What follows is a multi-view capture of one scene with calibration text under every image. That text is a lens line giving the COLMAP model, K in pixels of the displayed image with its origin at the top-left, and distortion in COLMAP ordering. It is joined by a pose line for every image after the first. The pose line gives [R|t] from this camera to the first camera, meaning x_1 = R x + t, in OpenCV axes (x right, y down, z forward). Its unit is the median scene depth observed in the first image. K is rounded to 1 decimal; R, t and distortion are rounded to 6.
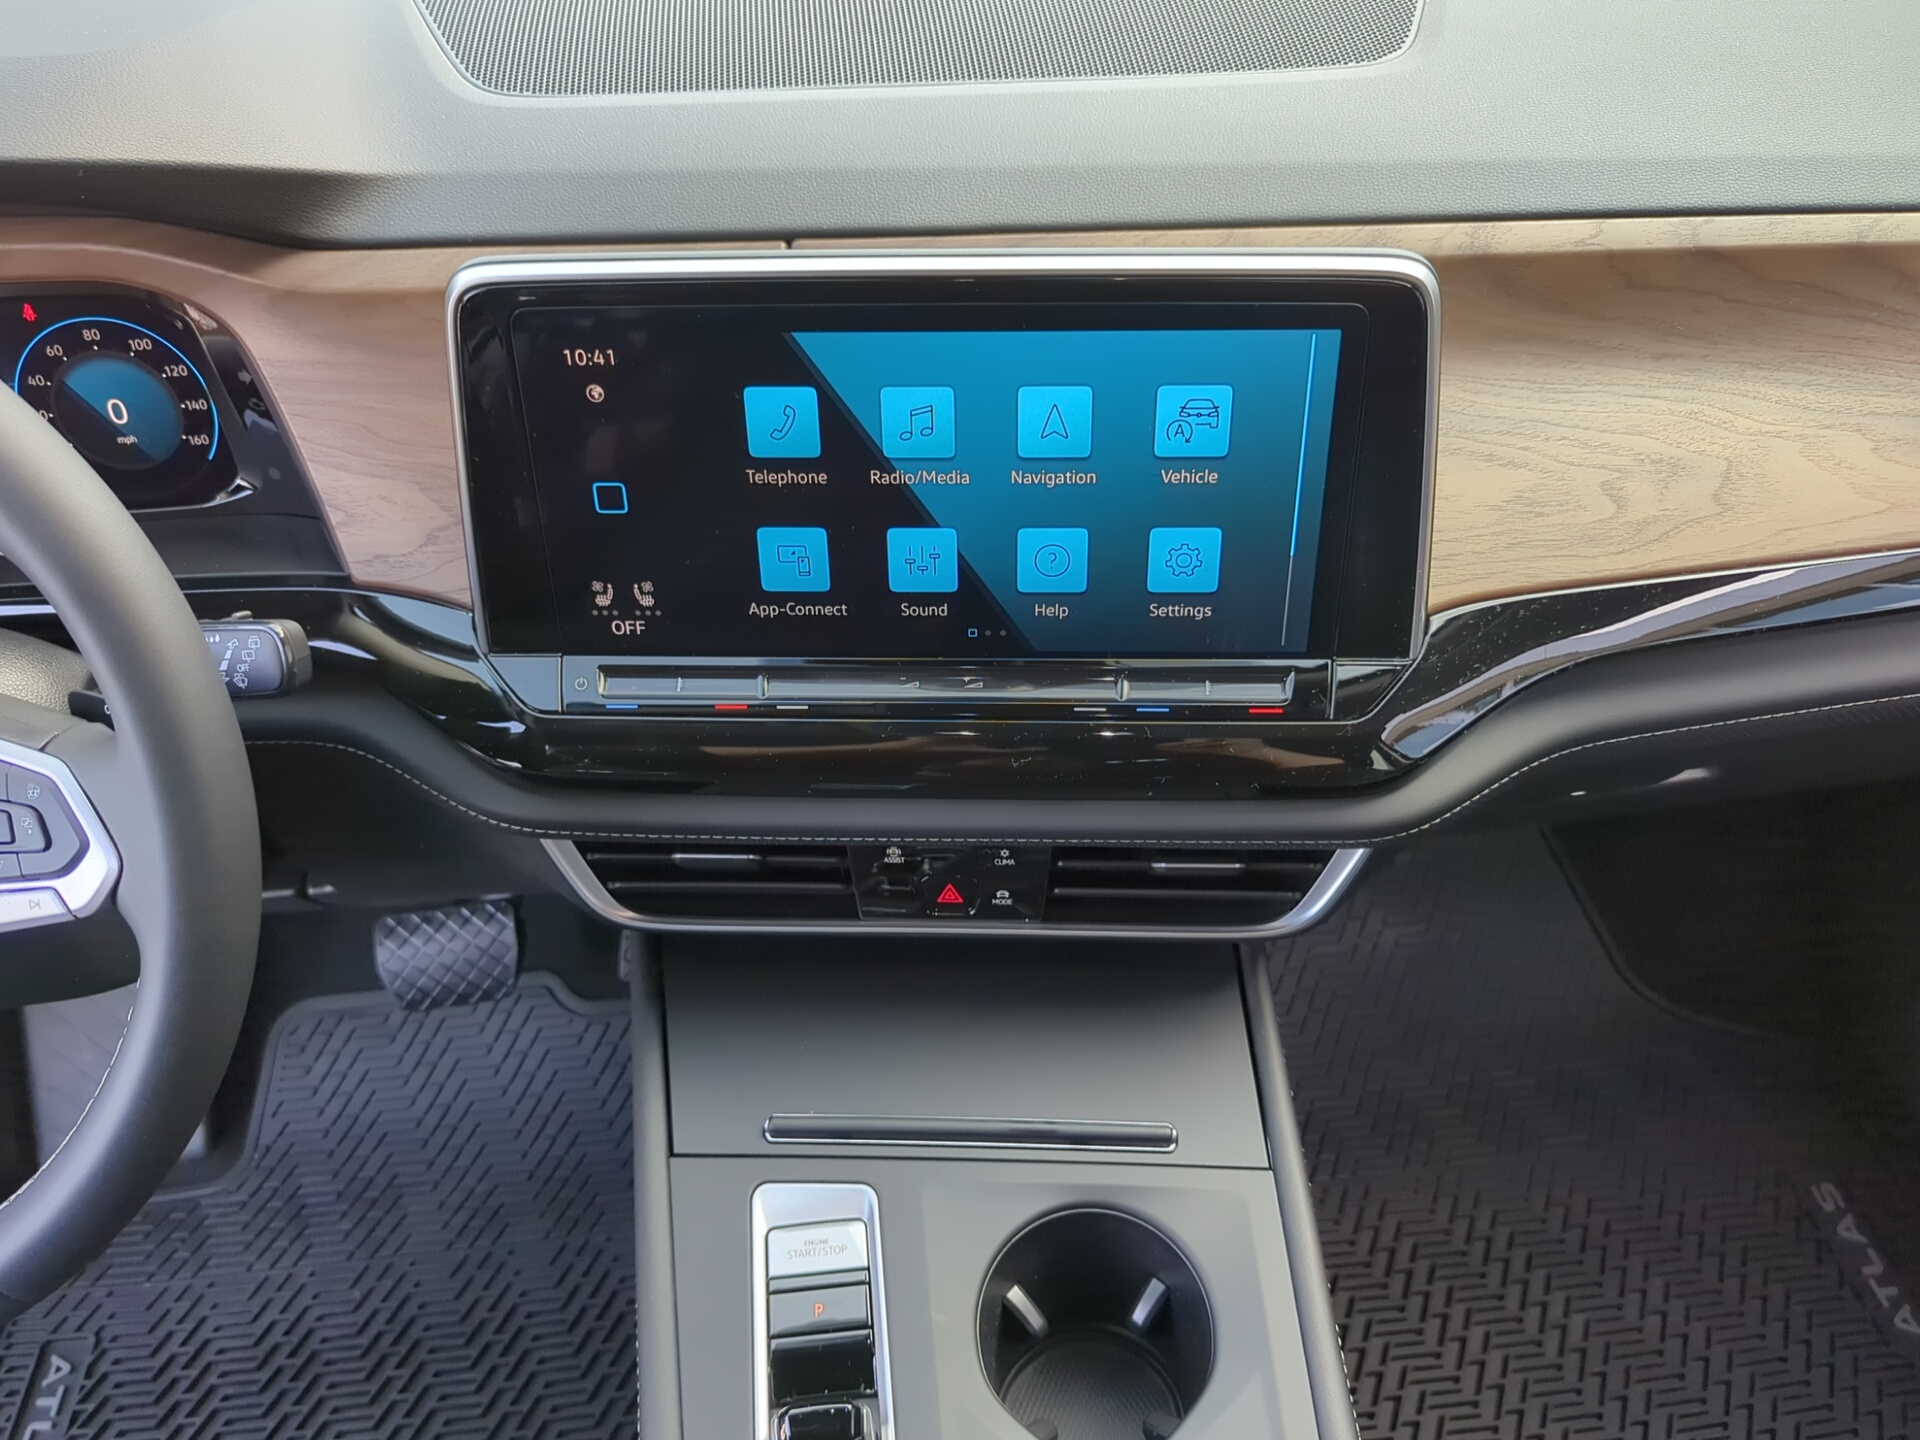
lens RADIAL K [[1542.6, 0, 944.4], [0, 1542.6, 723.5], [0, 0, 1]] dist [0.039347, -0.034507]
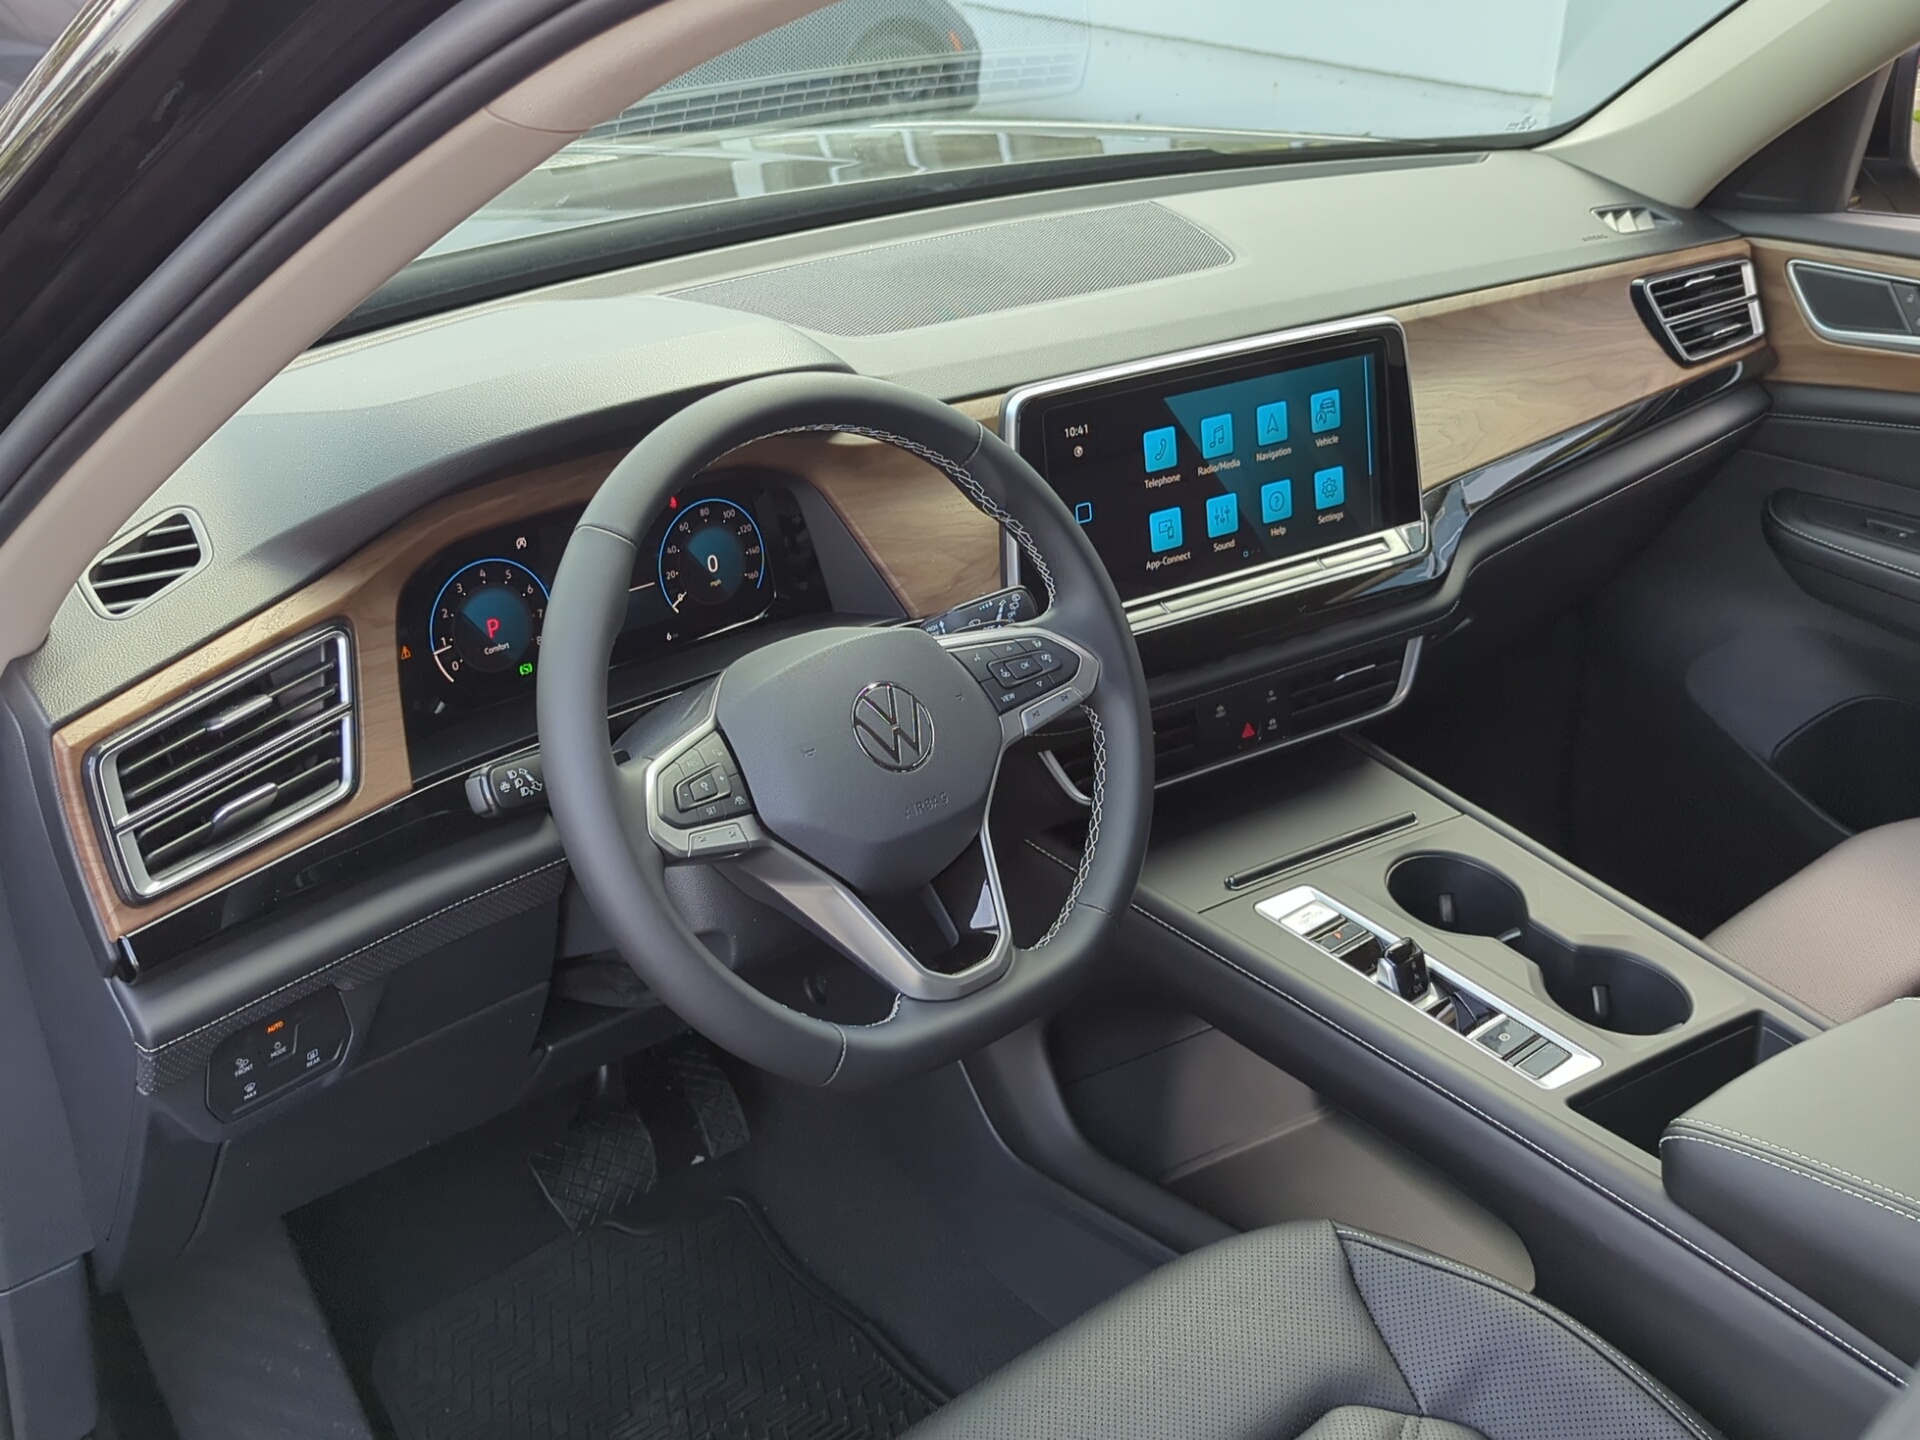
lens RADIAL K [[2064.9, 0, 915.5], [0, 2064.9, 750.9], [0, 0, 1]] dist [0.045644, 0.000000]
pose [[0.807197, -0.238061, 0.540149, -1.606551], [0.377816, 0.911437, -0.162907, 0.386451], [-0.453529, 0.335574, 0.825652, -0.709069]]
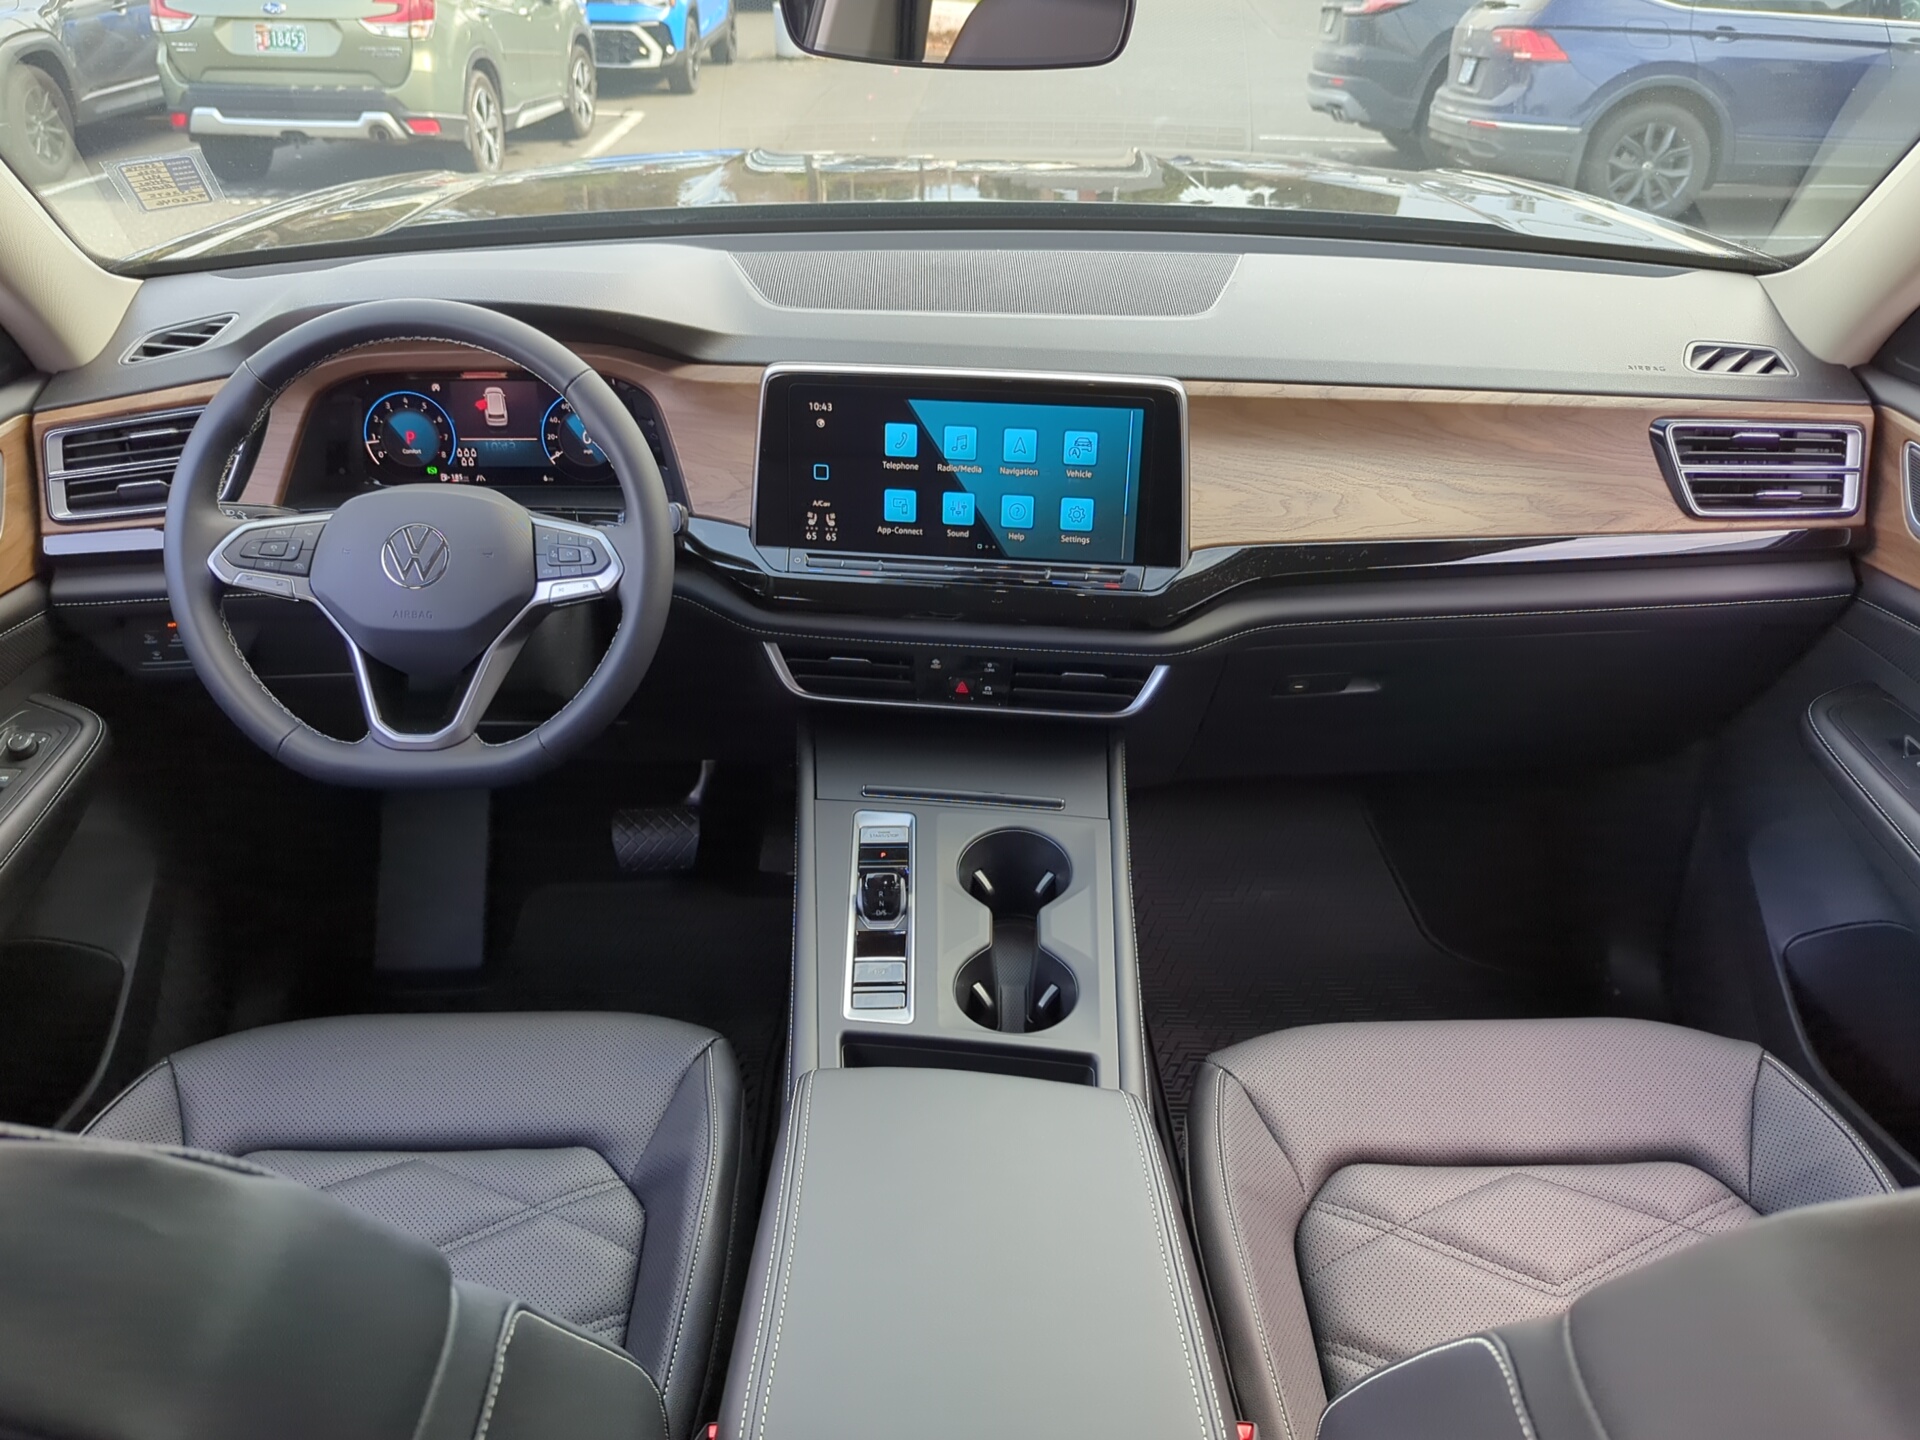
lens RADIAL K [[1542.6, 0, 922.5], [0, 1542.6, 746.0], [0, 0, 1]] dist [0.039347, -0.034507]
pose [[0.995876, 0.068414, -0.059583, 0.085295], [-0.077483, 0.983020, -0.166337, 0.572263], [0.047191, 0.170268, 0.984267, -1.064413]]
